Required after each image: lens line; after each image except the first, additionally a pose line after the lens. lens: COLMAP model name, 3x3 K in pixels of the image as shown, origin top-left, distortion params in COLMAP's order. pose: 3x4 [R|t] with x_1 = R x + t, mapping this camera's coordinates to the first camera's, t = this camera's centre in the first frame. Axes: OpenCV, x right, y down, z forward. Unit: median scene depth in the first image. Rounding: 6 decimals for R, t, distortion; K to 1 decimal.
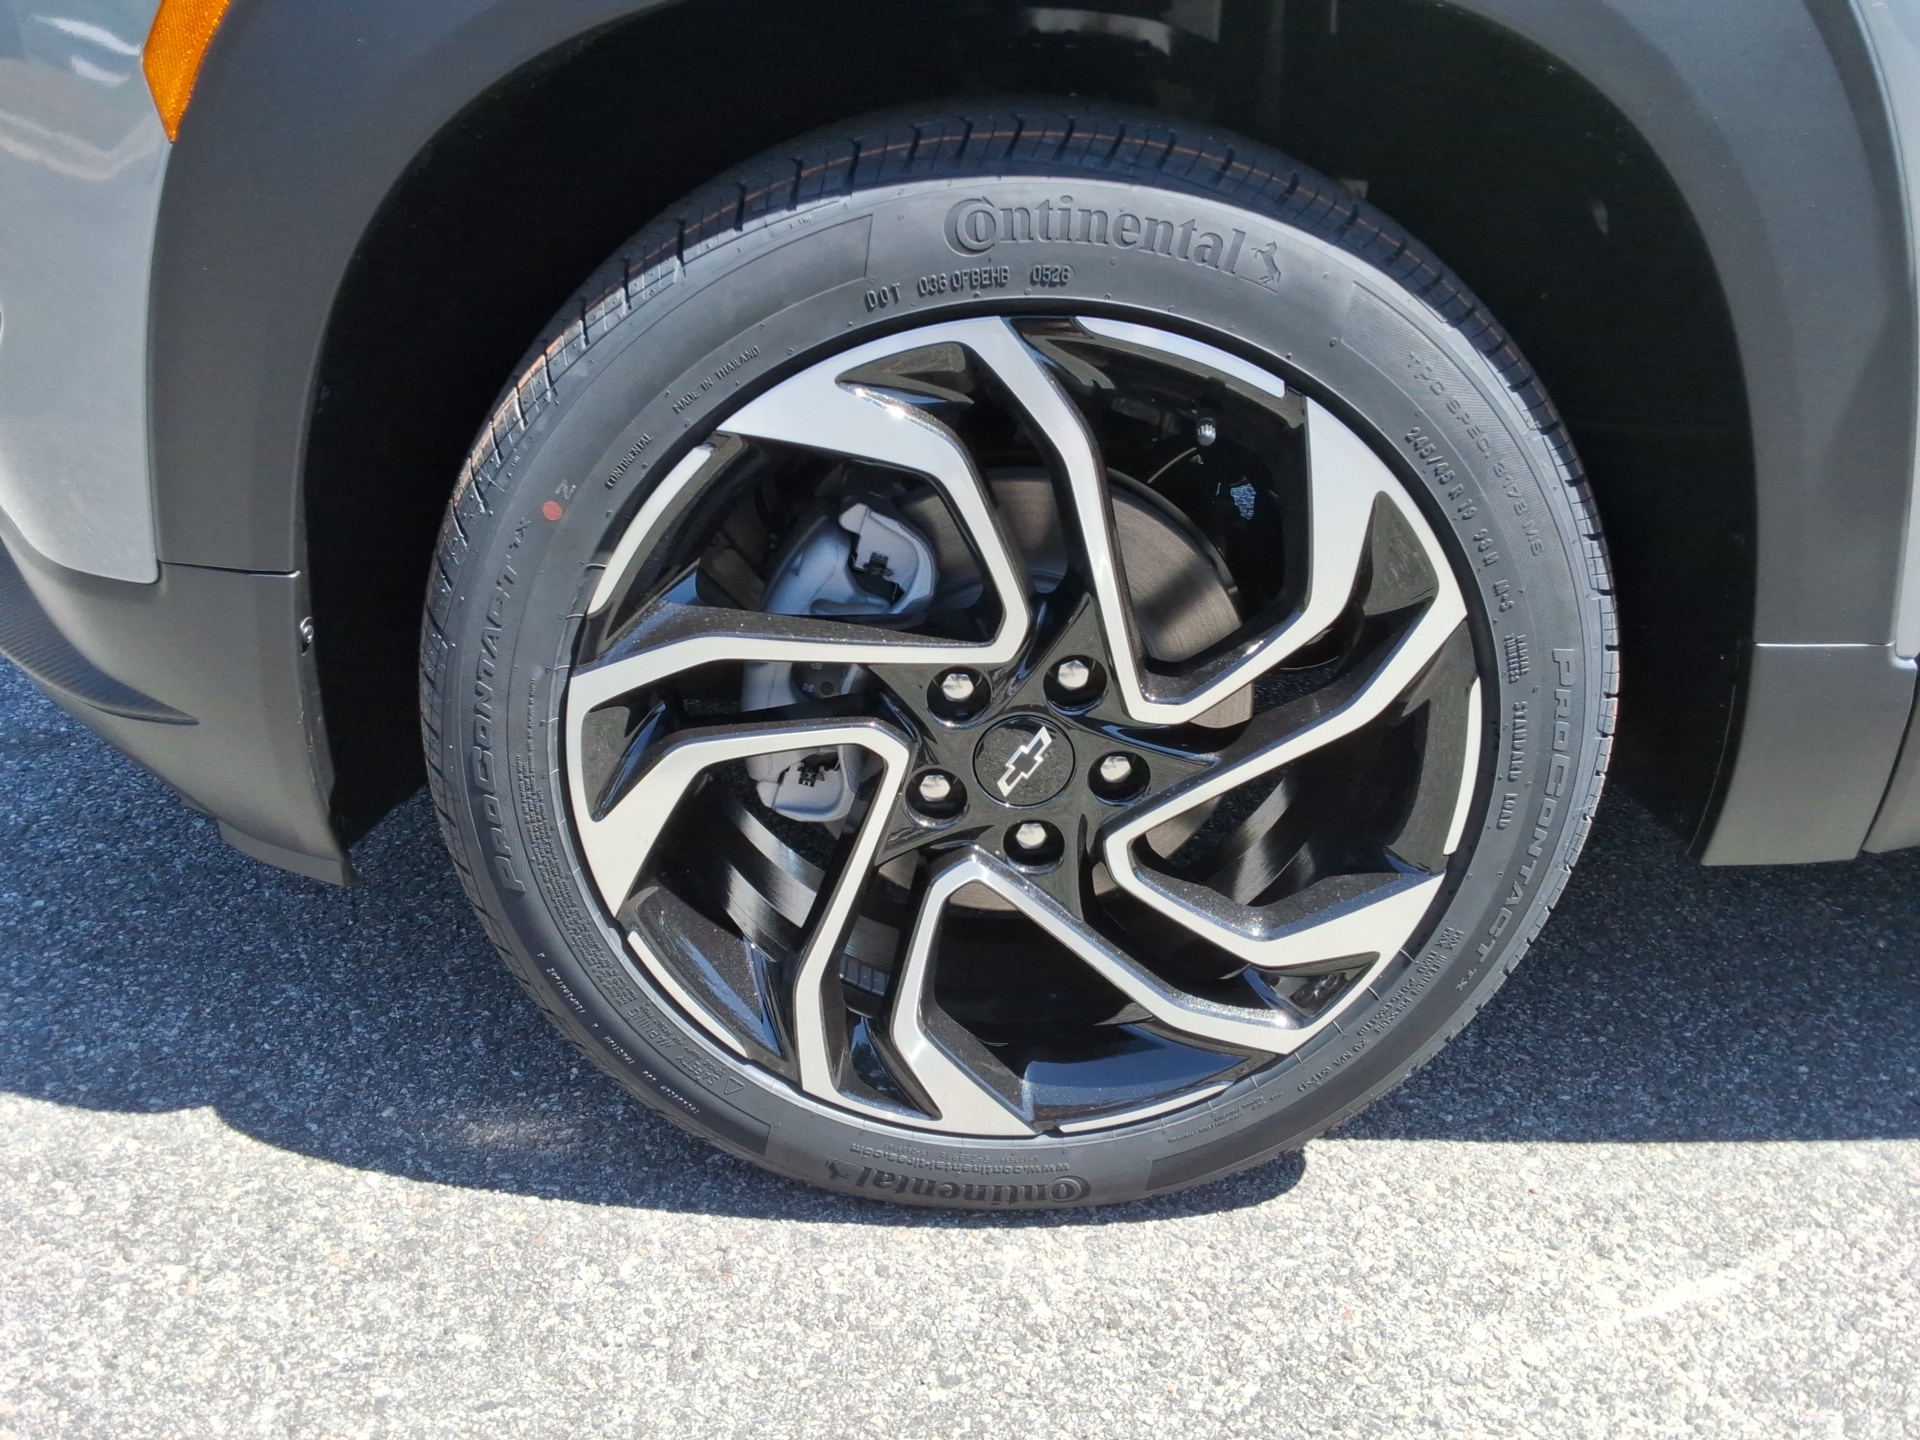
lens RADIAL K [[1535.0, 0, 981.5], [0, 1535.0, 715.5], [0, 0, 1]] dist [0.113034, -0.188289]
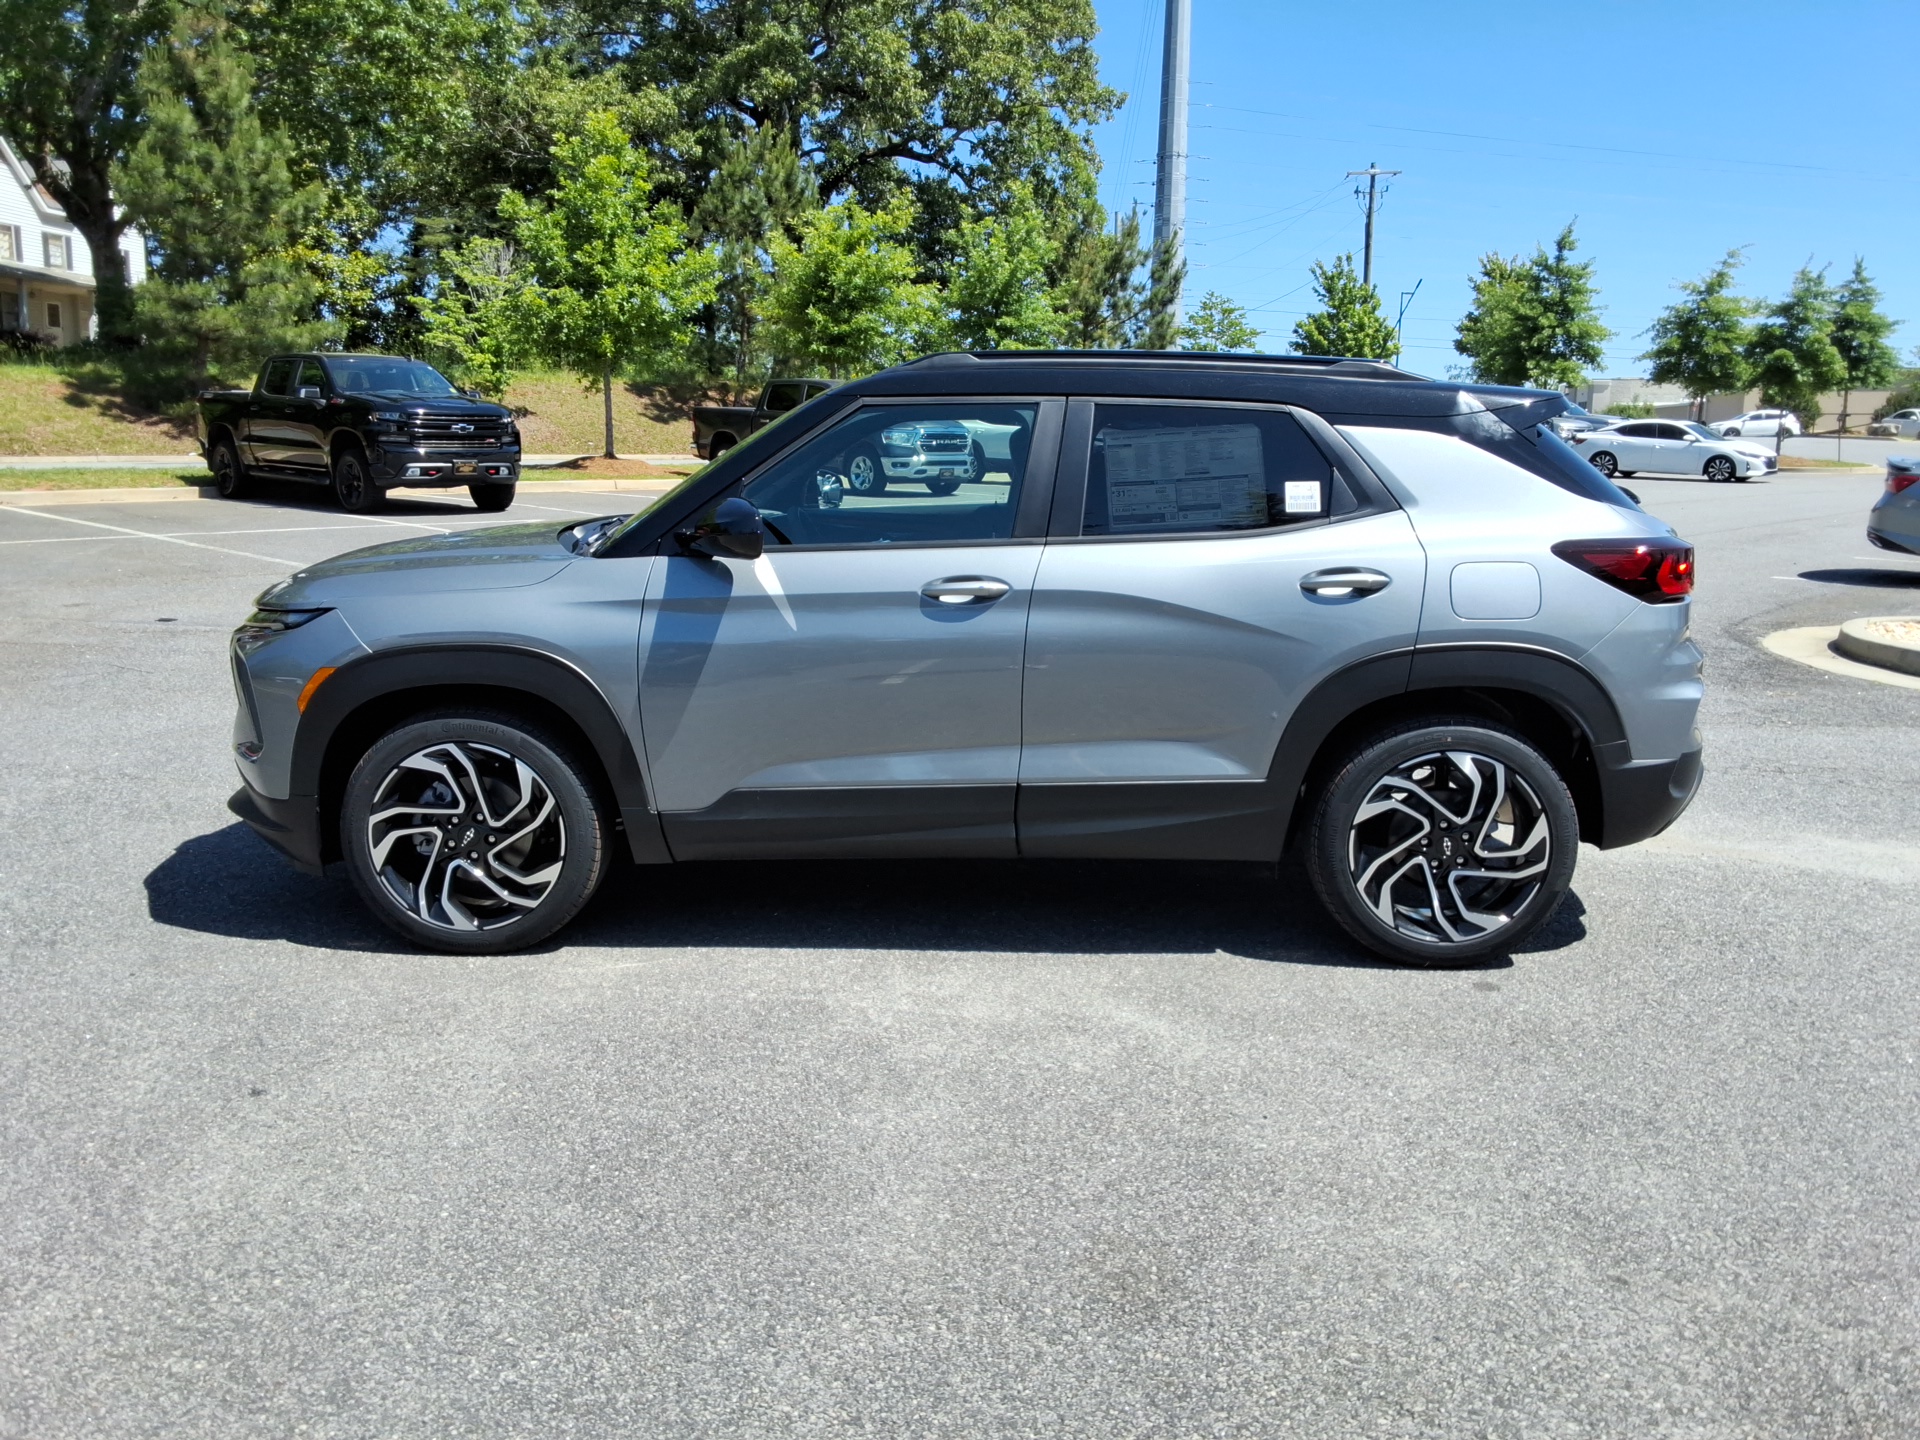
lens RADIAL K [[1535.0, 0, 981.5], [0, 1535.0, 715.5], [0, 0, 1]] dist [0.113034, -0.188289]
pose [[0.999252, -0.007094, -0.038018, 1.671061], [-0.002297, 0.970409, -0.241456, 0.766172], [0.038606, 0.241362, 0.969667, -3.392673]]
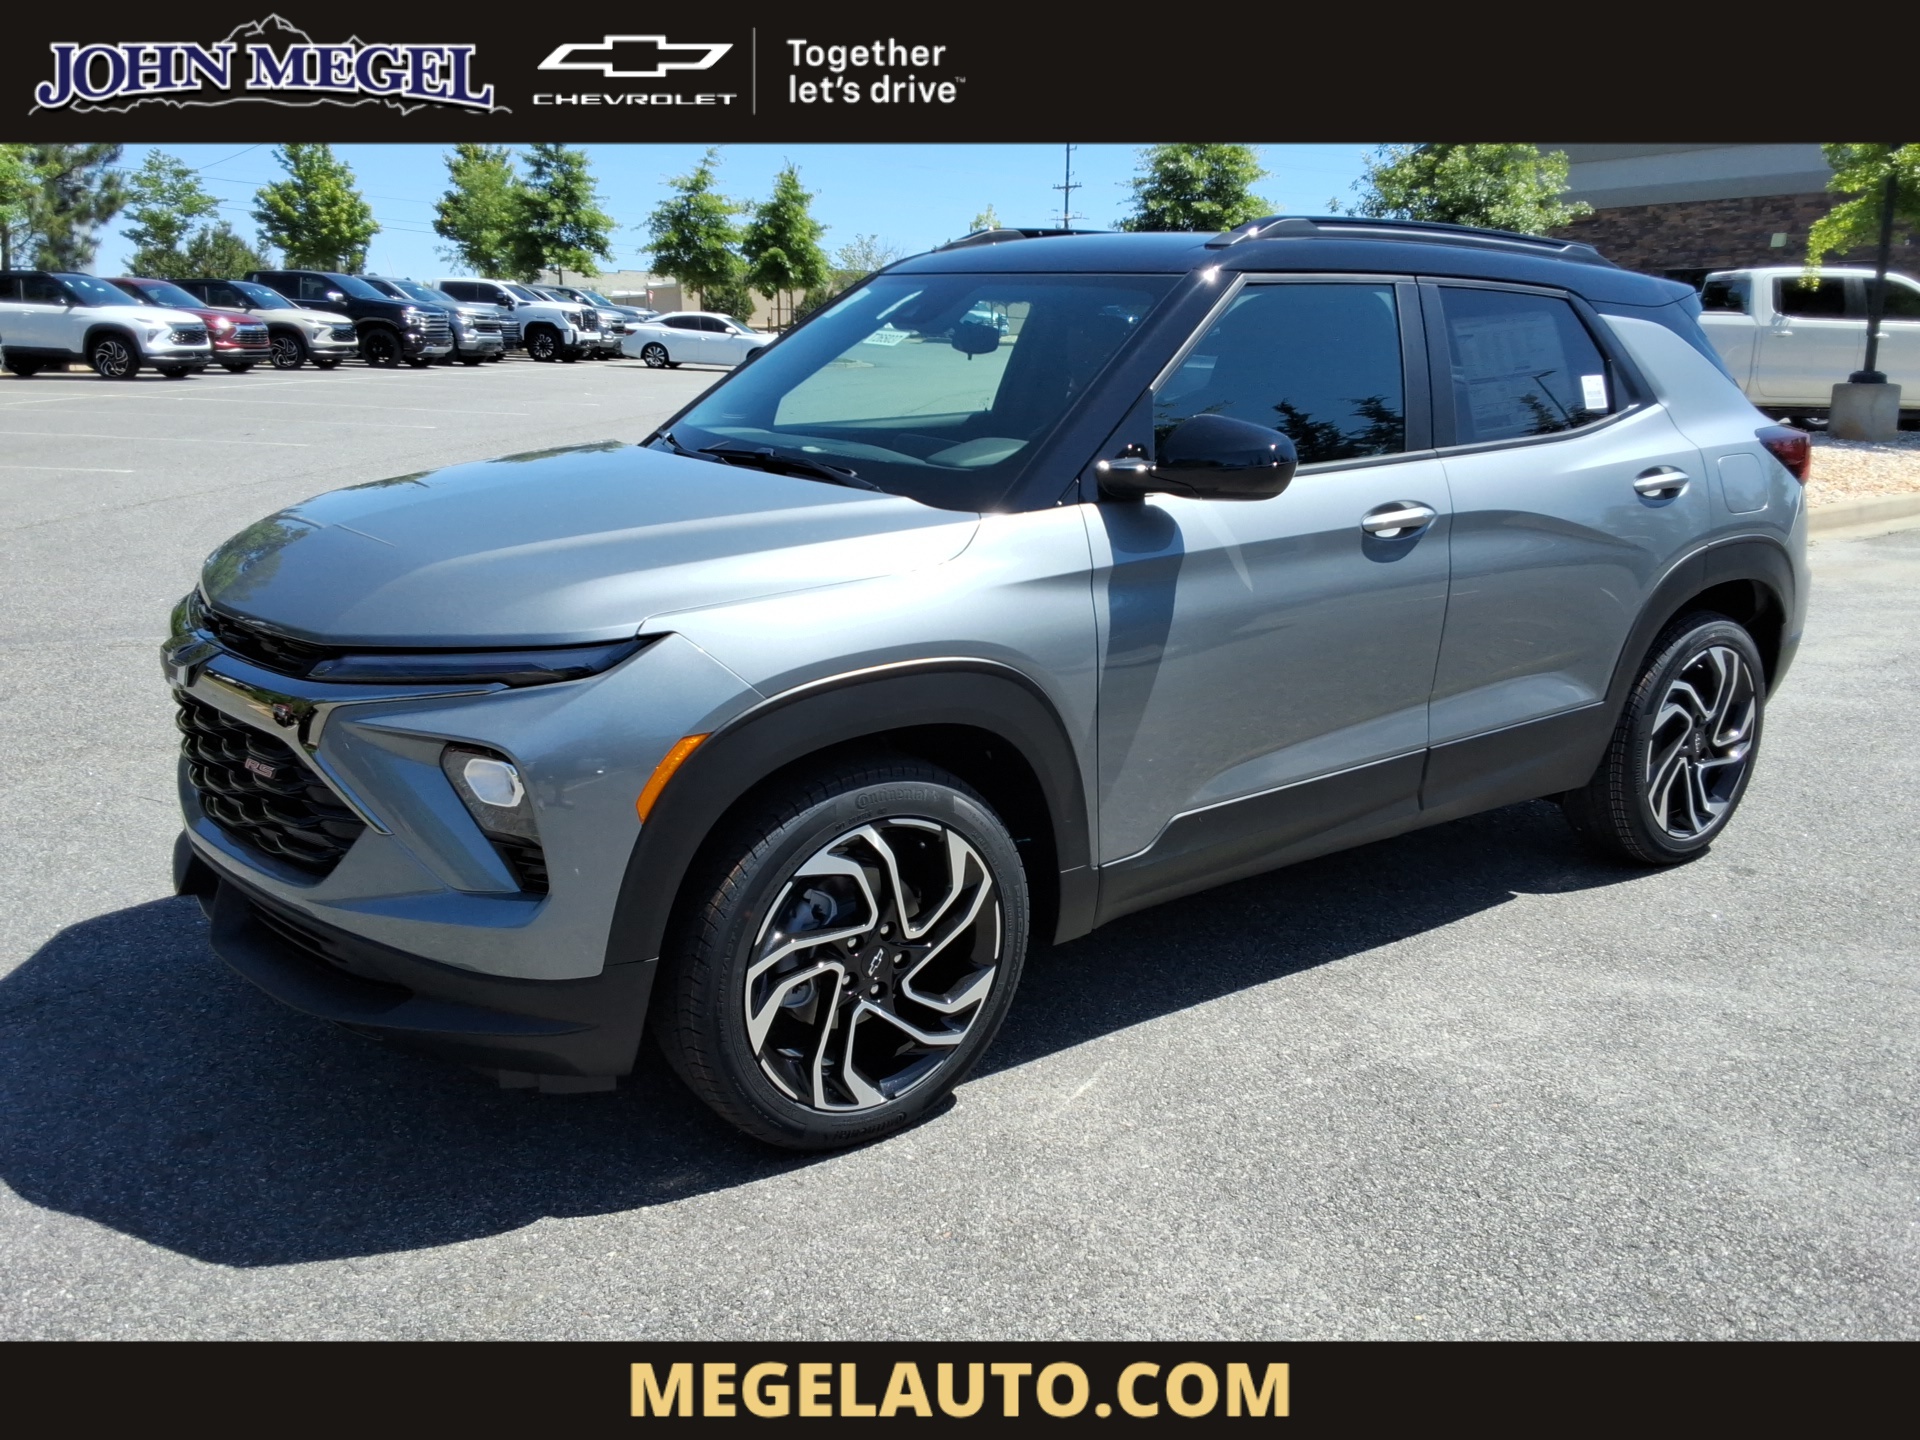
lens RADIAL K [[1529.7, 0, 970.6], [0, 1529.7, 714.2], [0, 0, 1]] dist [0.116353, -0.183845]
pose [[0.814300, -0.149156, 0.560952, -1.341727], [0.242347, 0.965520, -0.095071, -0.100537], [-0.527430, 0.213362, 0.822371, -1.545954]]
